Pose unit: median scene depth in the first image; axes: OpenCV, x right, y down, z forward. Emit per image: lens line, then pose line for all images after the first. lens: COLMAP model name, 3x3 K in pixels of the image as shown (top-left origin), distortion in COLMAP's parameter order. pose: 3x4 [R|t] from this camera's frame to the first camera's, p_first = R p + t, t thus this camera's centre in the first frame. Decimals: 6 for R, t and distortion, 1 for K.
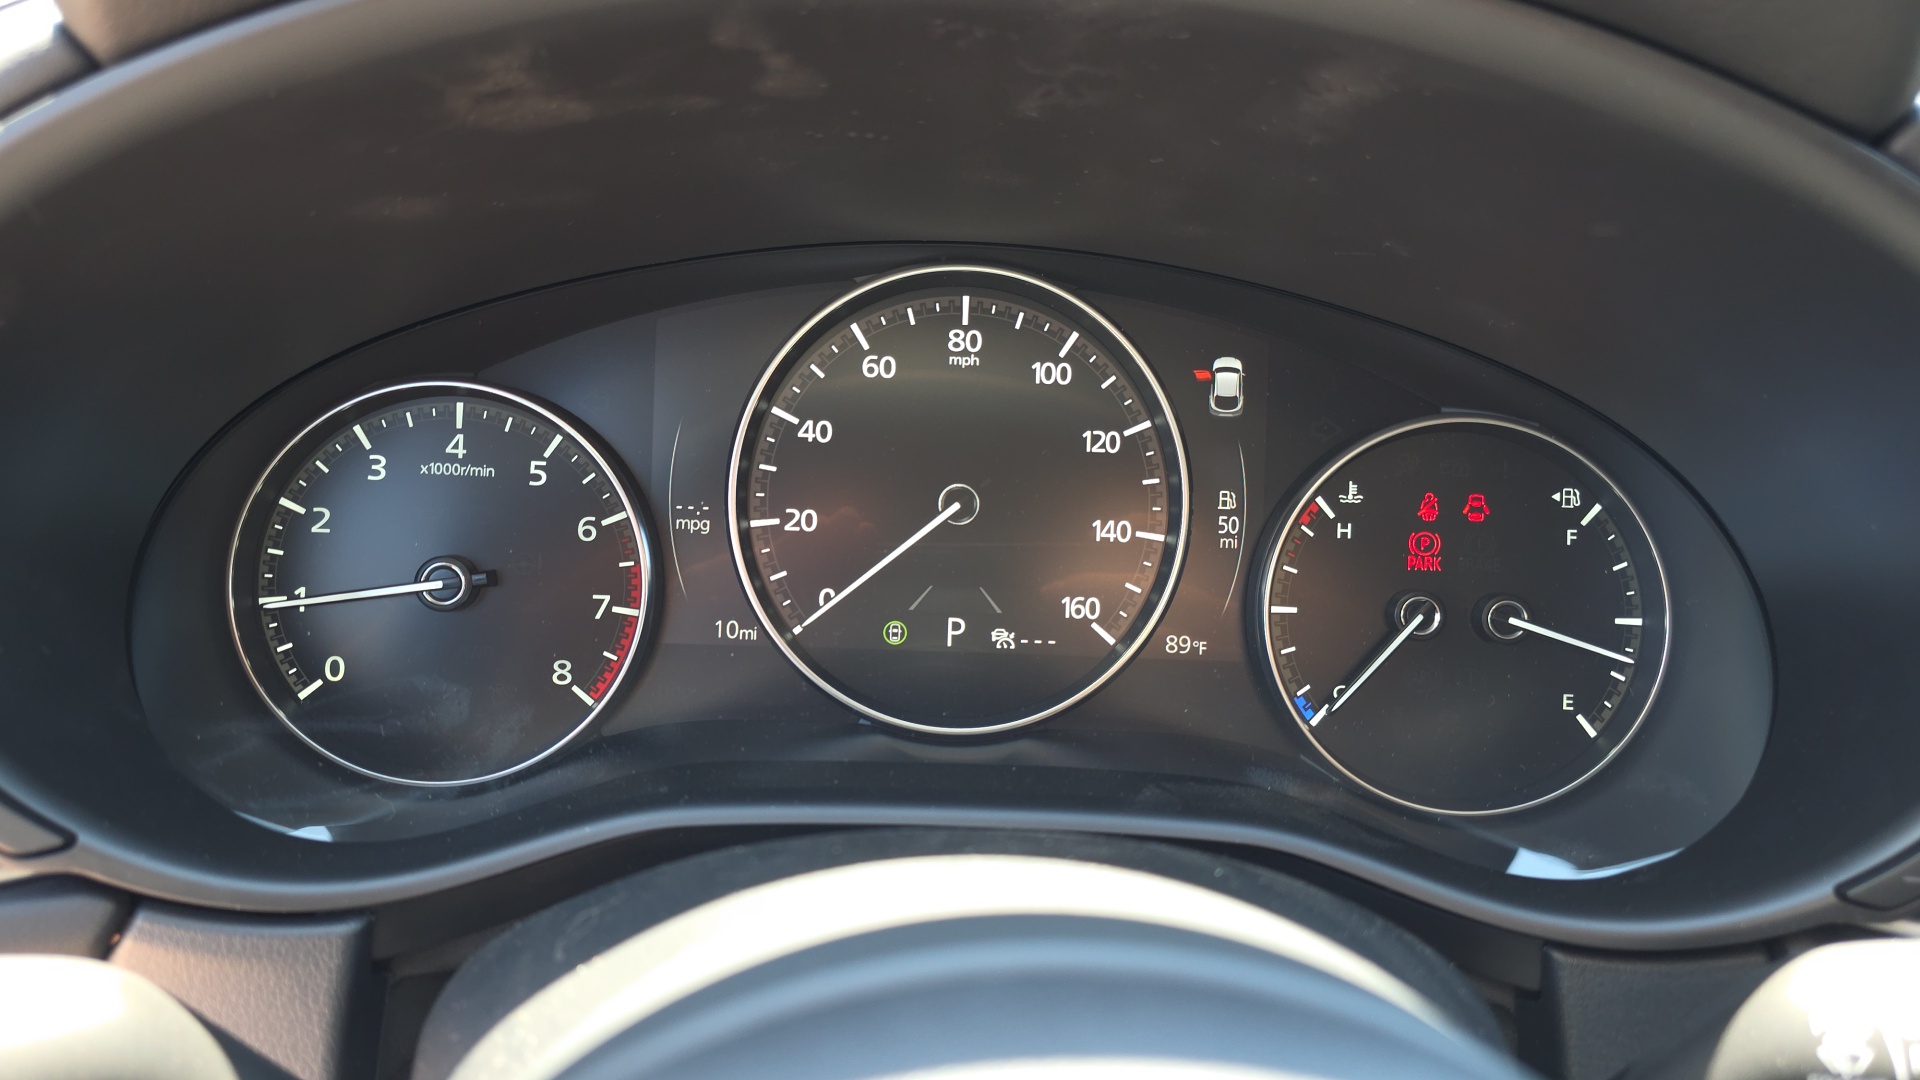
lens RADIAL K [[1309.8, 0, 947.2], [0, 1309.8, 551.8], [0, 0, 1]] dist [0.053740, -0.067781]
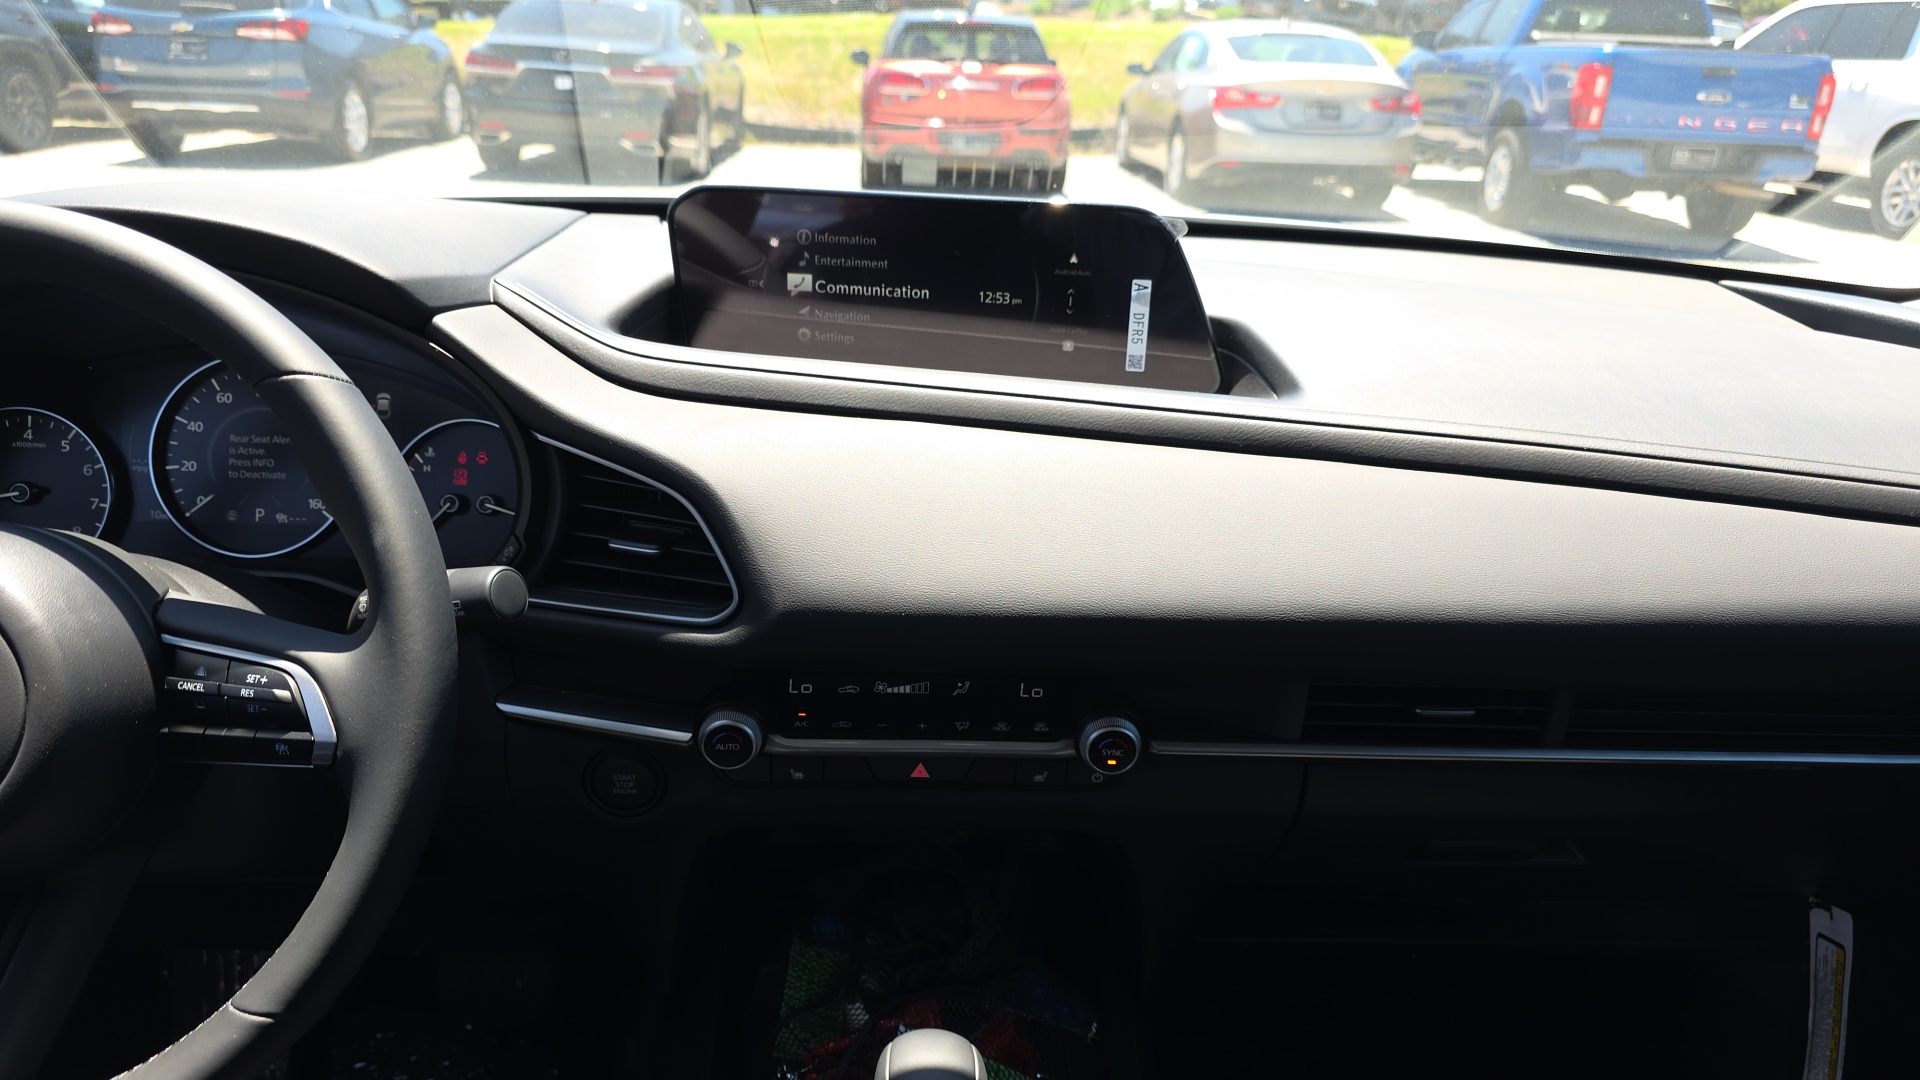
lens RADIAL K [[1309.8, 0, 947.2], [0, 1309.8, 551.8], [0, 0, 1]] dist [0.053740, -0.067781]
pose [[0.999539, -0.011211, 0.028228, 1.147048], [0.011037, 0.999919, 0.006317, 0.125881], [-0.028297, -0.006002, 0.999582, -1.339728]]
